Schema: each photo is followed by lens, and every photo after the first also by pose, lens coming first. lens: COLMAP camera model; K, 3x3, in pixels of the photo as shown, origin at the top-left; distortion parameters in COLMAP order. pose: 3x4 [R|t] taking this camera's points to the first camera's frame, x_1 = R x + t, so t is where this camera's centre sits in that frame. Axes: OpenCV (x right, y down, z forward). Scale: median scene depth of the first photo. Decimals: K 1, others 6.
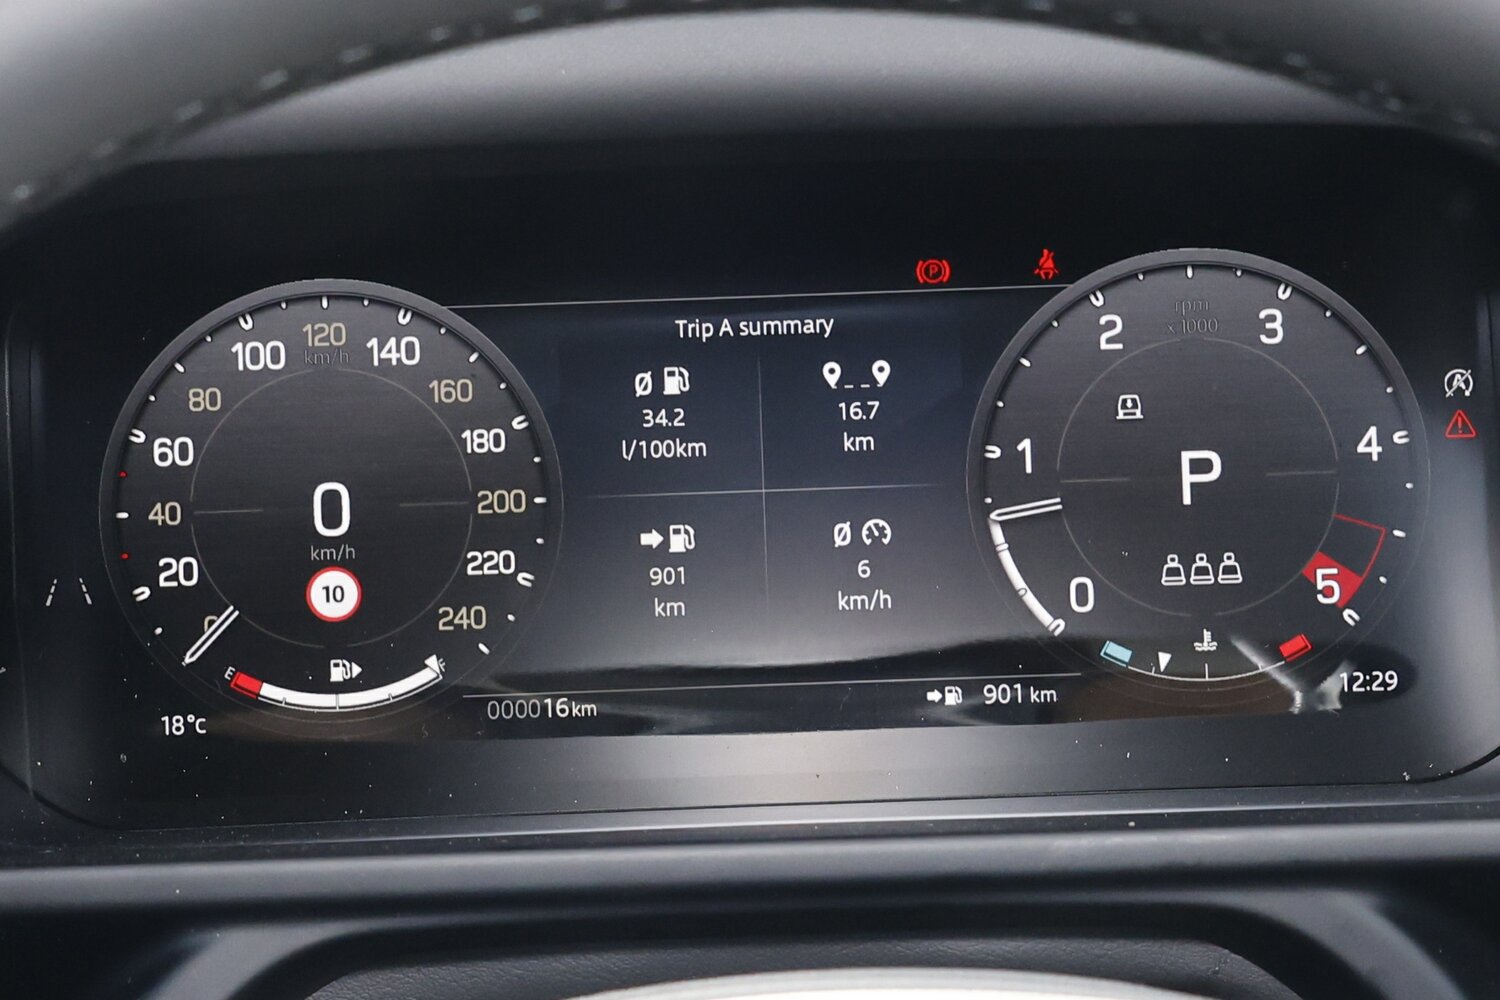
lens RADIAL K [[1044.7, 0, 748.5], [0, 1044.7, 500.6], [0, 0, 1]] dist [0.012221, -0.004514]
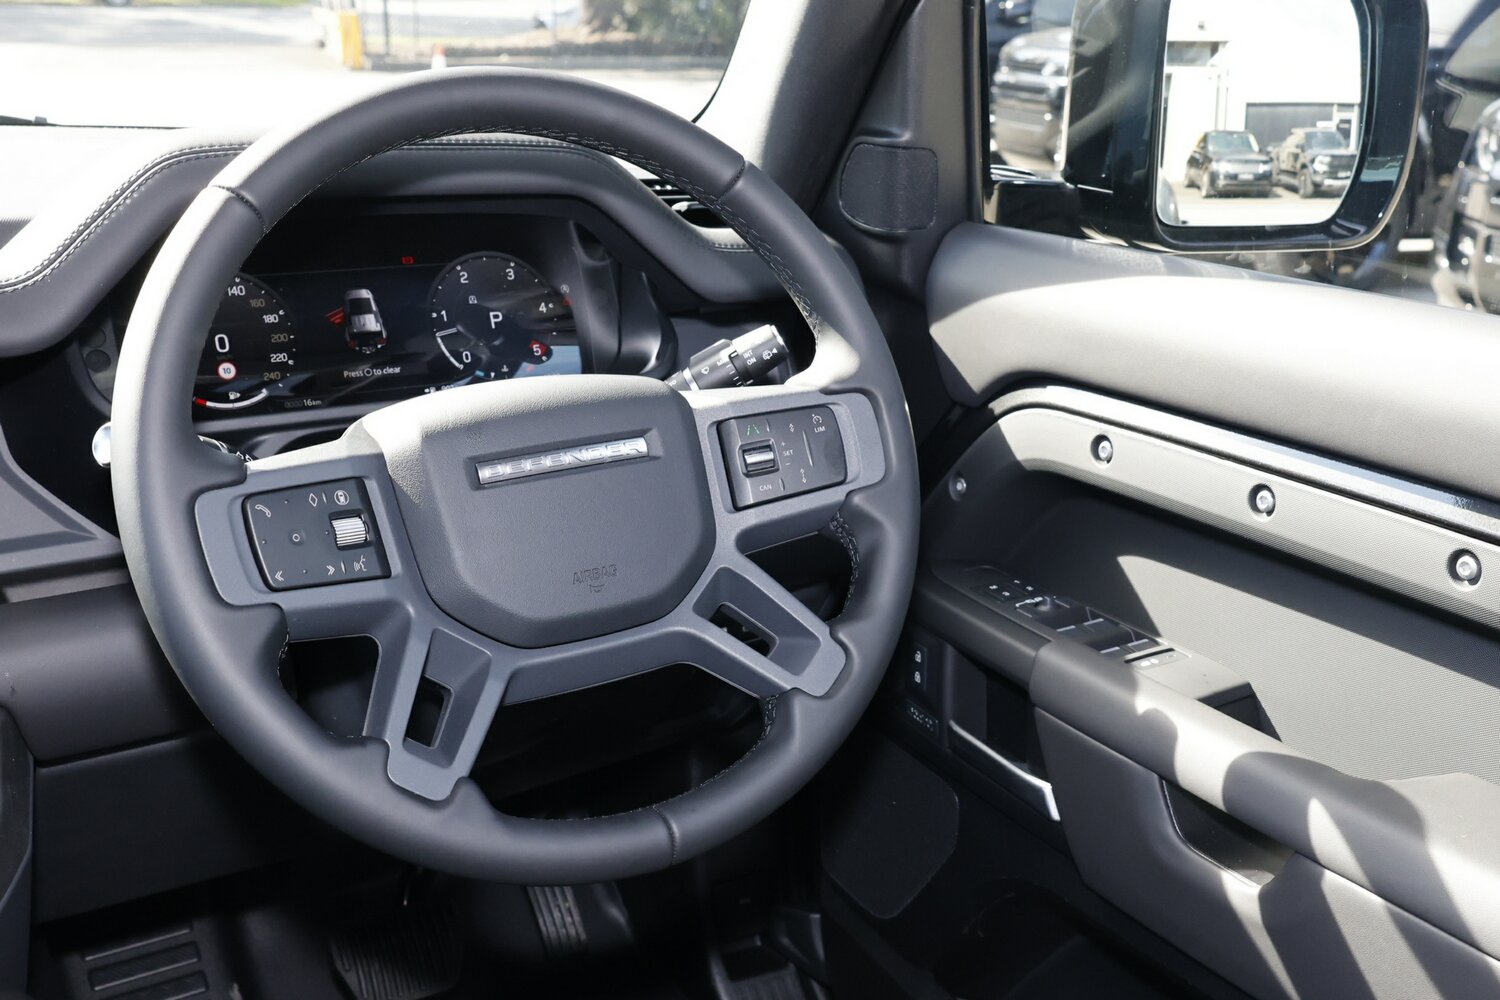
lens RADIAL K [[1446.2, 0, 750.9], [0, 1446.2, 504.3], [0, 0, 1]] dist [0.013555, 0.000324]
pose [[0.864767, -0.108611, 0.490288, -1.172017], [0.148324, 0.988015, -0.042745, 0.865410], [-0.479769, 0.109686, 0.870512, -3.286631]]
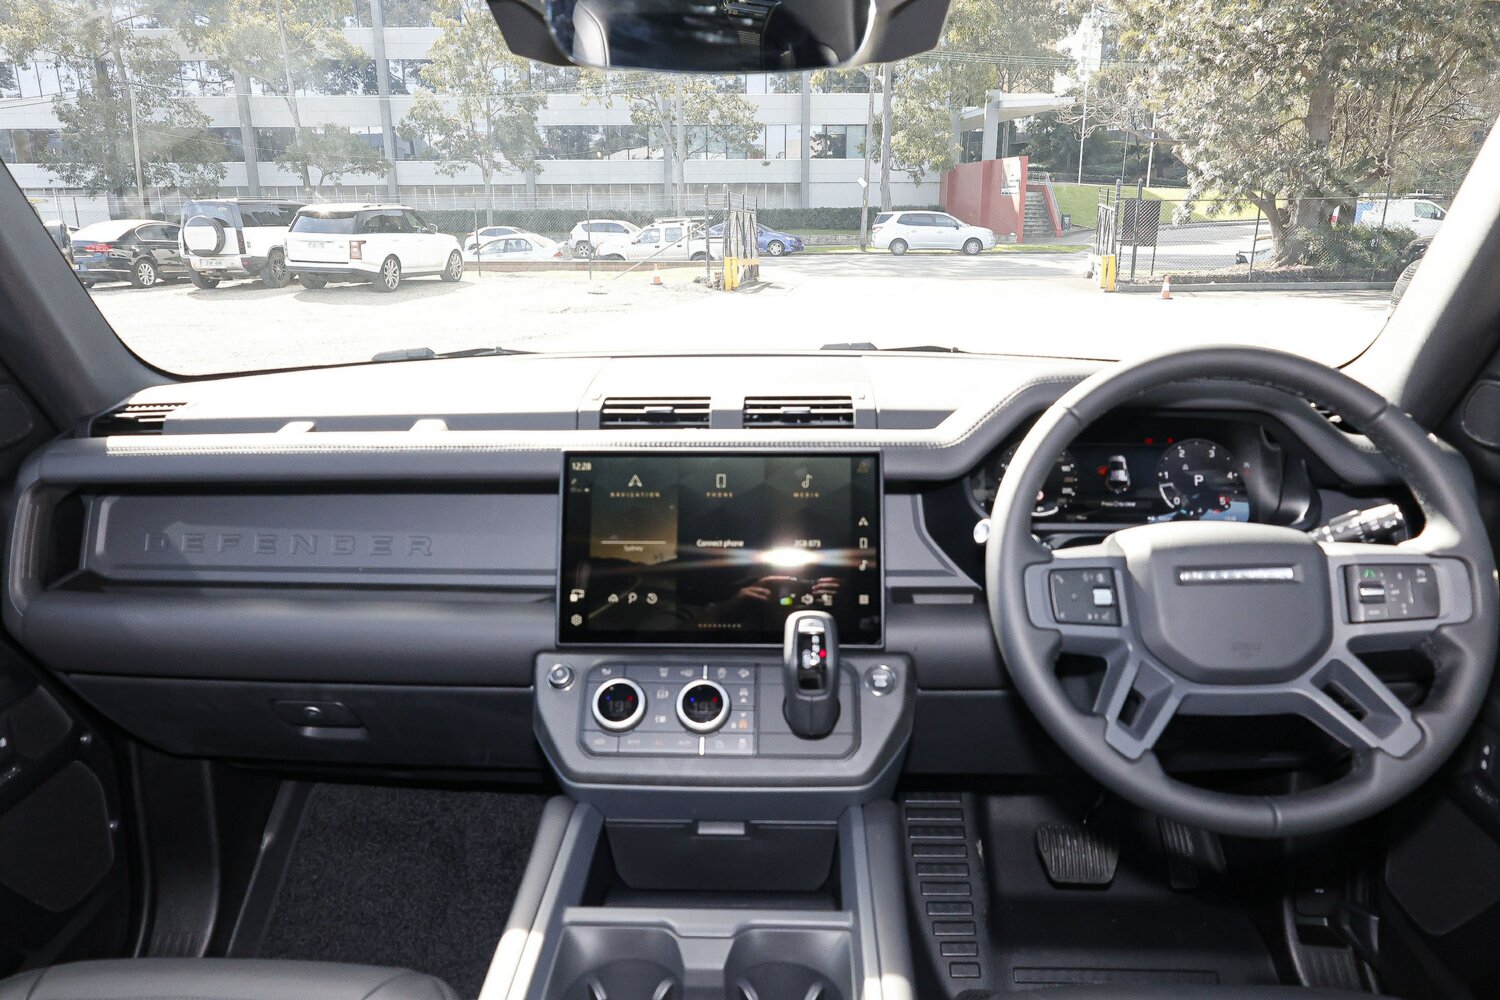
lens RADIAL K [[1044.7, 0, 755.5], [0, 1044.7, 489.5], [0, 0, 1]] dist [0.012221, -0.004514]
pose [[0.999038, 0.041725, -0.013478, -1.785727], [-0.043133, 0.990464, -0.130848, 0.831451], [0.007890, 0.131303, 0.991311, -4.384585]]
